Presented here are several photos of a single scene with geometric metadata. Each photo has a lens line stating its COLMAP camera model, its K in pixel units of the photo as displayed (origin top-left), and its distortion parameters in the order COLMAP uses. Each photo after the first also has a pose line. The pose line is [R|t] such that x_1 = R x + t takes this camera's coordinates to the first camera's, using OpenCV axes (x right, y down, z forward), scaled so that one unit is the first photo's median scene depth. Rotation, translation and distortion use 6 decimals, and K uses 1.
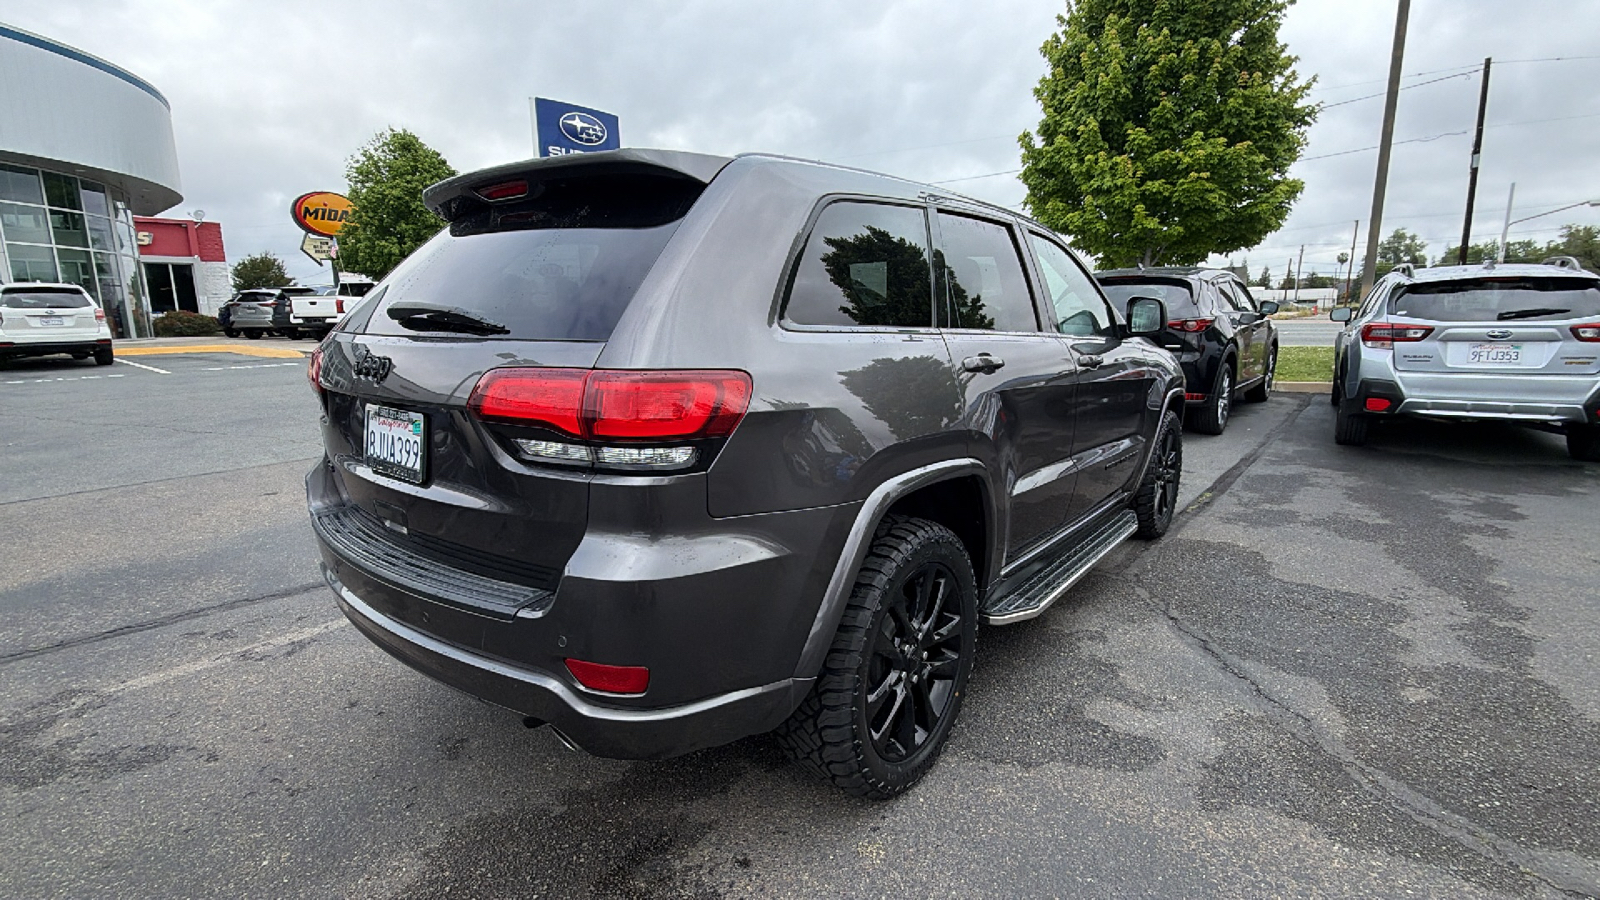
lens RADIAL K [[729.4, 0, 799.5], [0, 729.4, 451.7], [0, 0, 1]] dist [0.002830, -0.002194]
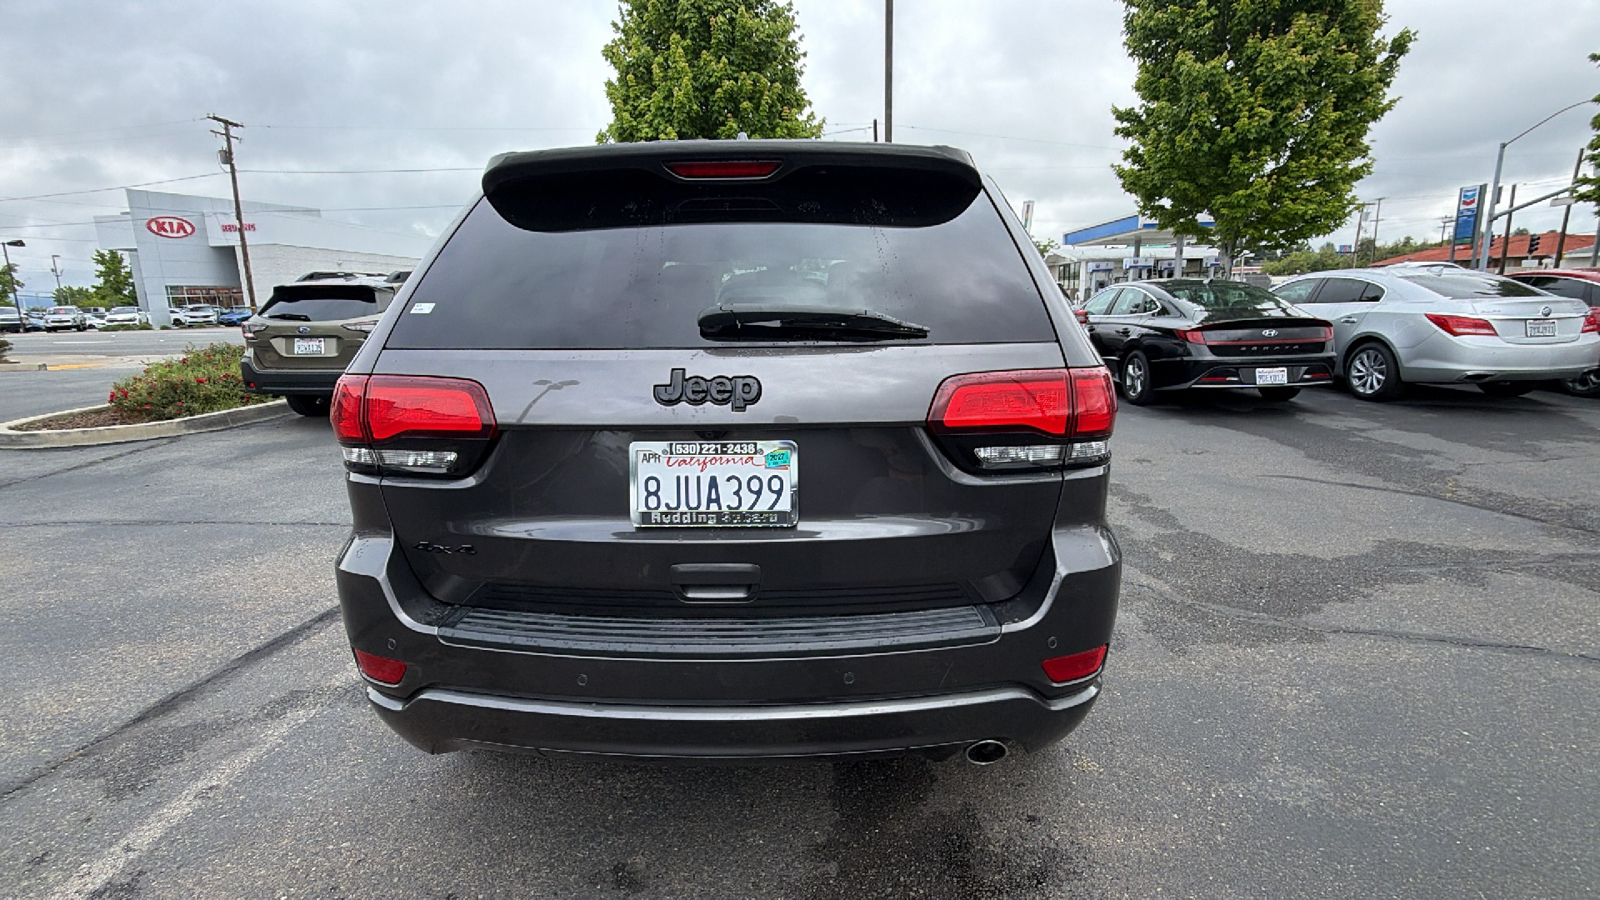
lens RADIAL K [[729.4, 0, 801.1], [0, 729.4, 447.8], [0, 0, 1]] dist [0.002830, -0.002194]
pose [[0.794661, -0.124544, 0.594141, -0.143272], [0.125872, 0.991262, 0.039434, -0.010829], [-0.593861, 0.043449, 0.803394, 0.048049]]
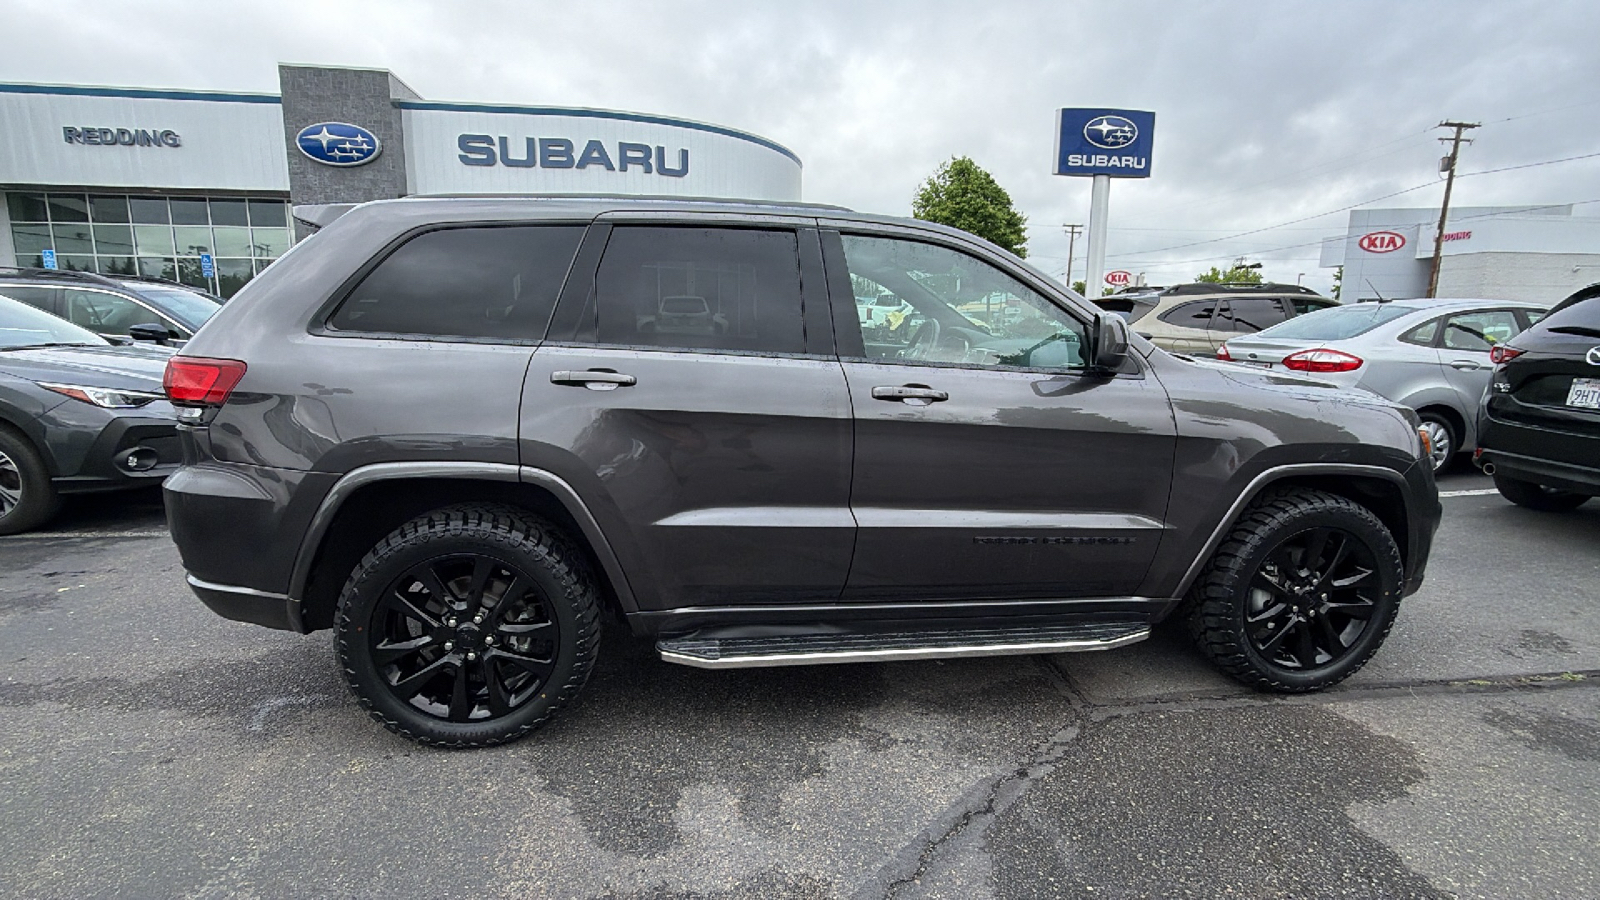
lens RADIAL K [[729.4, 0, 796.4], [0, 729.4, 448.9], [0, 0, 1]] dist [0.002830, -0.002194]
pose [[0.725271, 0.137497, -0.674594, 0.215686], [-0.147887, 0.988095, 0.042399, -0.020963], [0.672392, 0.069013, 0.736971, 0.087774]]
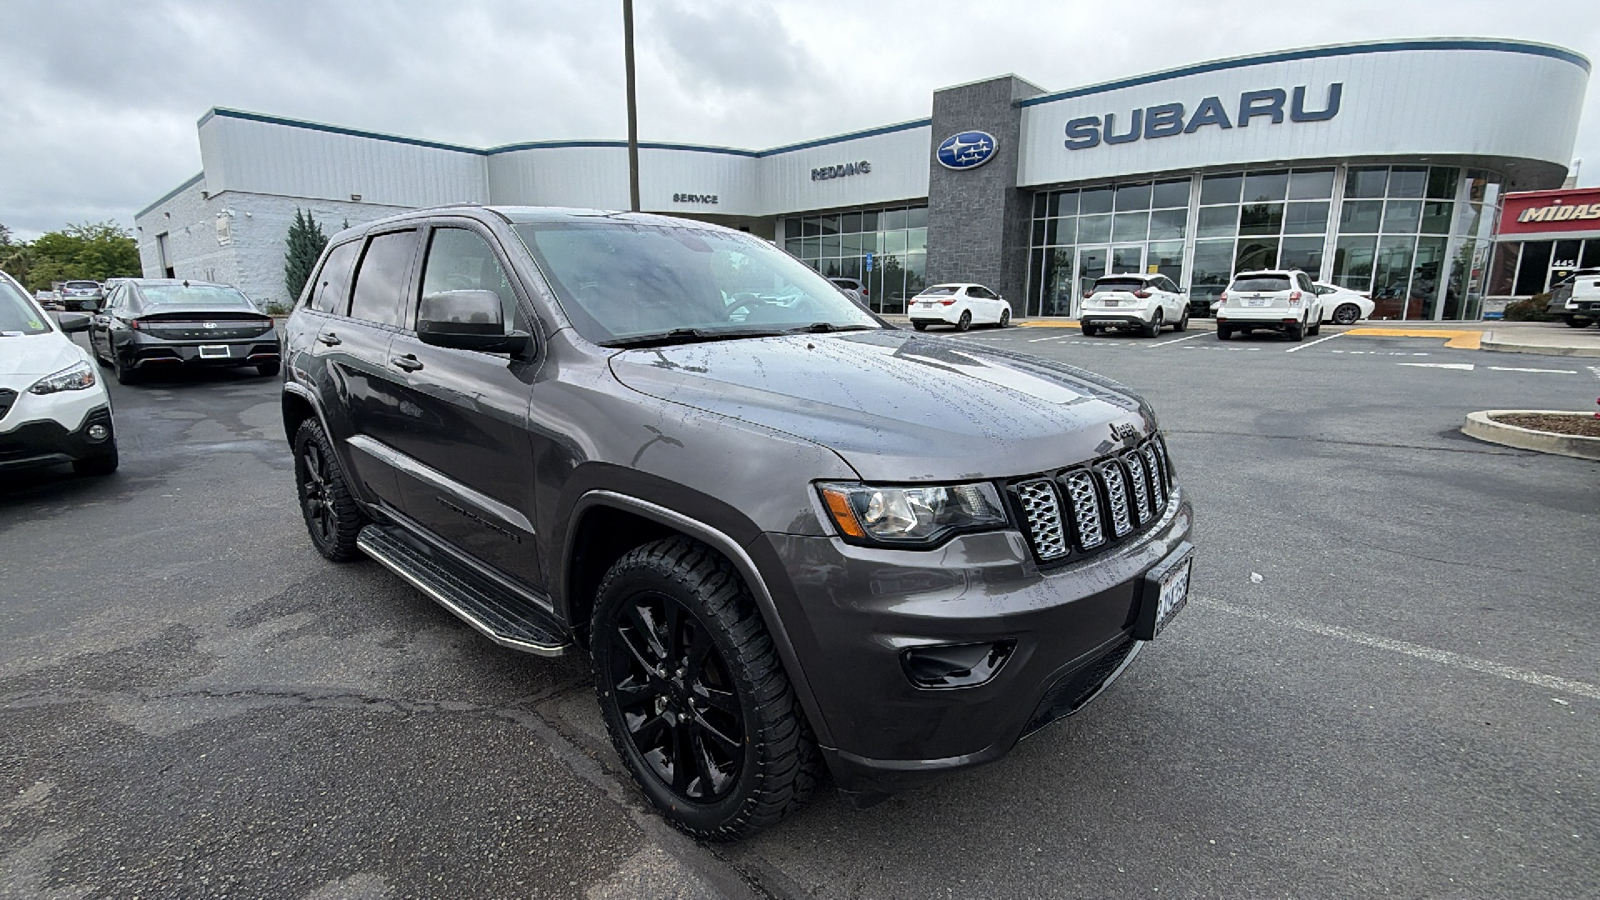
lens RADIAL K [[729.4, 0, 794.9], [0, 729.4, 445.6], [0, 0, 1]] dist [0.002830, -0.002194]
pose [[-0.073220, 0.206768, -0.975646, 0.327647], [-0.188744, 0.957721, 0.217134, -0.080547], [0.979293, 0.200046, -0.031098, 0.389574]]
